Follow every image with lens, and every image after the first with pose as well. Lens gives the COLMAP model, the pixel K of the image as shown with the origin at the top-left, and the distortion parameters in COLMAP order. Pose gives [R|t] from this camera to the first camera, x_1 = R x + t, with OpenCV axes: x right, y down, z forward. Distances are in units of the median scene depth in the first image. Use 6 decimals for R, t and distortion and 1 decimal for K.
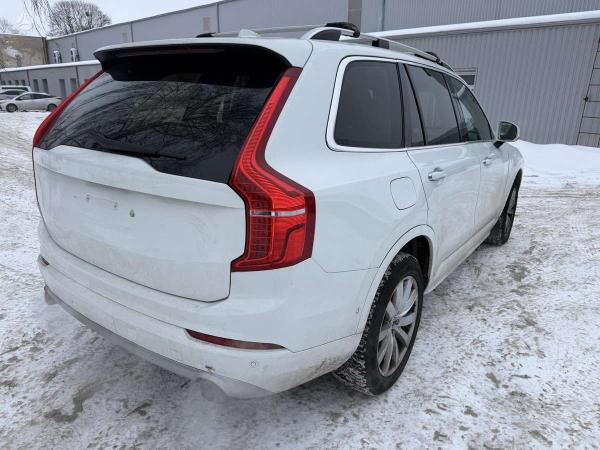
lens RADIAL K [[423.6, 0, 303.7], [0, 423.6, 225.4], [0, 0, 1]] dist [0.063666, -0.090228]
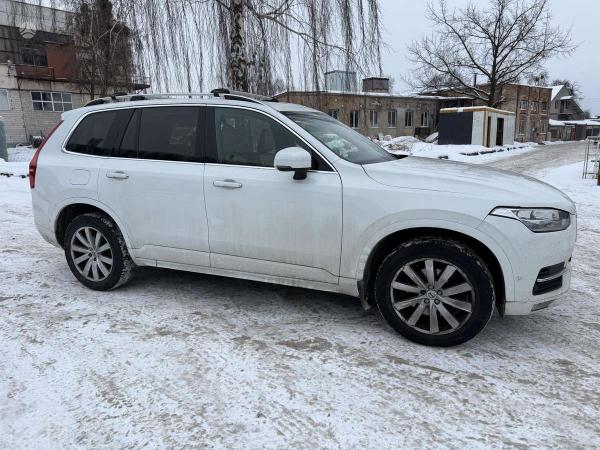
lens RADIAL K [[417.8, 0, 300.0], [0, 417.8, 225.0], [0, 0, 1]] dist [0.068007, -0.080613]
pose [[0.210594, 0.172165, -0.962294, 1.808648], [-0.258098, 0.959234, 0.115134, -0.269961], [0.942887, 0.224119, 0.246445, 1.171388]]
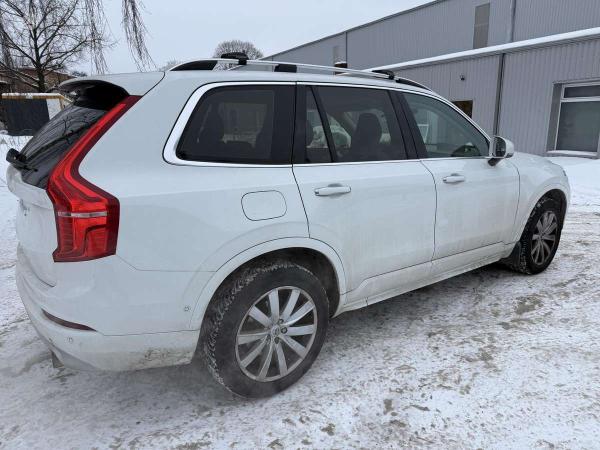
lens RADIAL K [[423.6, 0, 303.7], [0, 423.6, 225.4], [0, 0, 1]] dist [0.063666, -0.090228]
pose [[0.950676, 0.038195, -0.307825, 0.506797], [-0.053054, 0.997788, -0.040044, 0.008888], [0.305614, 0.054400, 0.950600, 0.019651]]
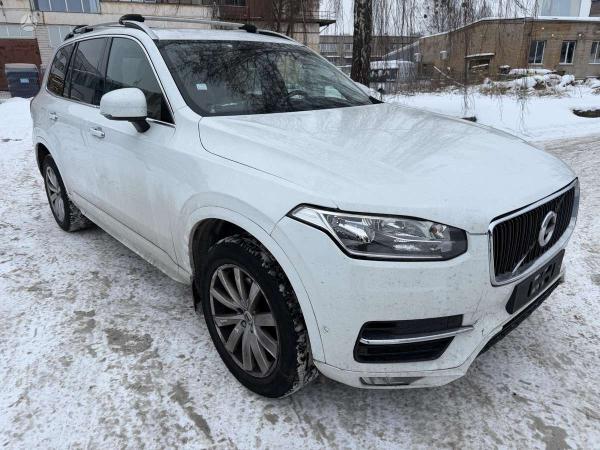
lens RADIAL K [[423.6, 0, 303.7], [0, 423.6, 225.4], [0, 0, 1]] dist [0.063666, -0.090228]
pose [[-0.218542, 0.296446, -0.929709, 1.489202], [-0.276458, 0.894896, 0.350331, -0.497712], [0.935847, 0.333587, -0.113618, 1.930618]]
